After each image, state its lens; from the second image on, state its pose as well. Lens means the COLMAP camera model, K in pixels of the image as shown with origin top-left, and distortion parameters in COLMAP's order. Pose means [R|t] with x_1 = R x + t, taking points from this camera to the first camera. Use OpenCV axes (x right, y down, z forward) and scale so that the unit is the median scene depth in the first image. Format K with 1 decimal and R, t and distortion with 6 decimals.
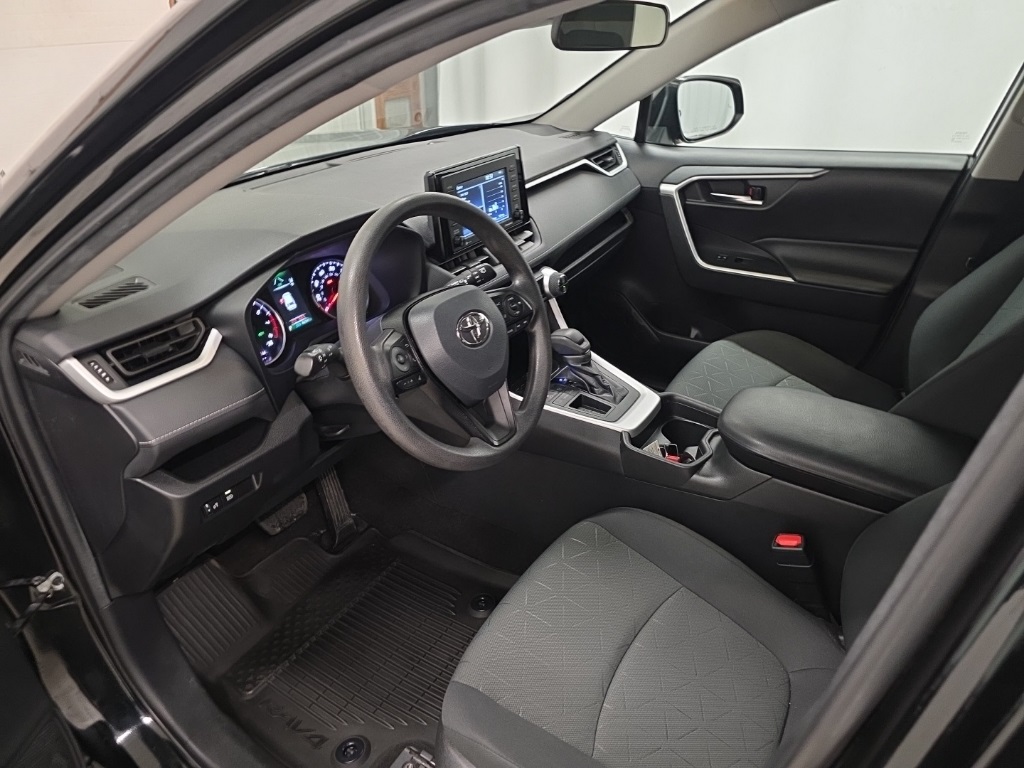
lens RADIAL K [[675.0, 0, 559.4], [0, 675.0, 383.6], [0, 0, 1]] dist [0.090695, -0.089500]
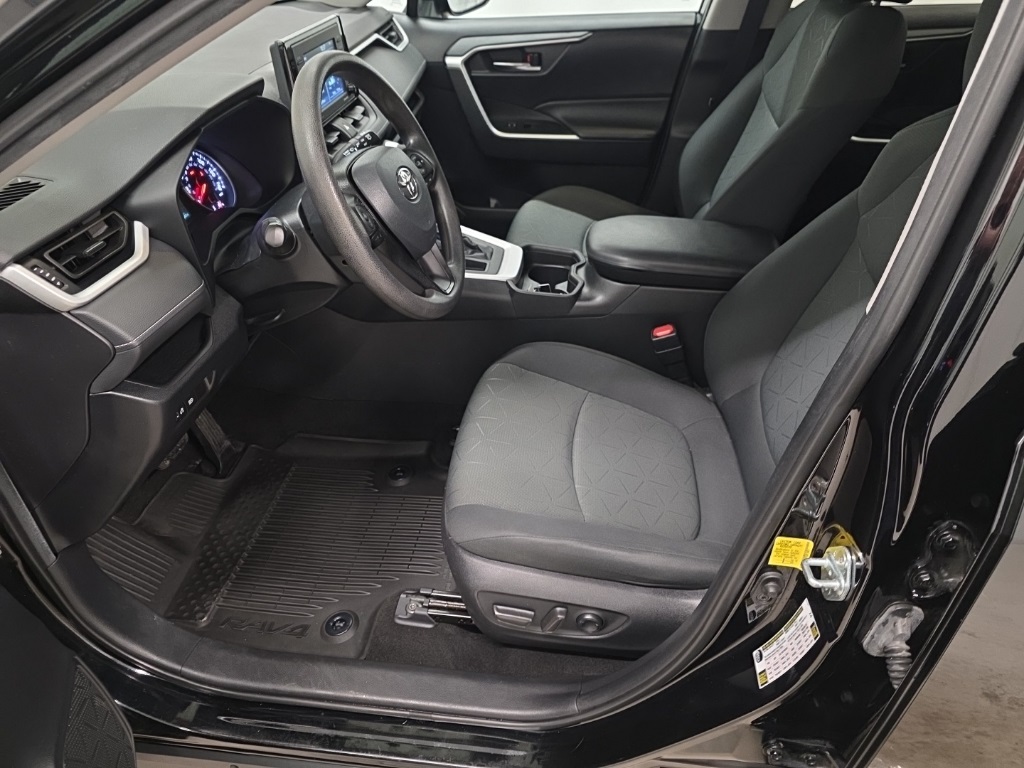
lens RADIAL K [[682.2, 0, 516.8], [0, 682.2, 383.9], [0, 0, 1]] dist [0.051267, -0.041103]
pose [[0.897115, -0.239636, 0.371160, -0.331647], [0.198465, 0.969168, 0.146034, 0.072572], [-0.394711, -0.057347, 0.917014, -0.041872]]
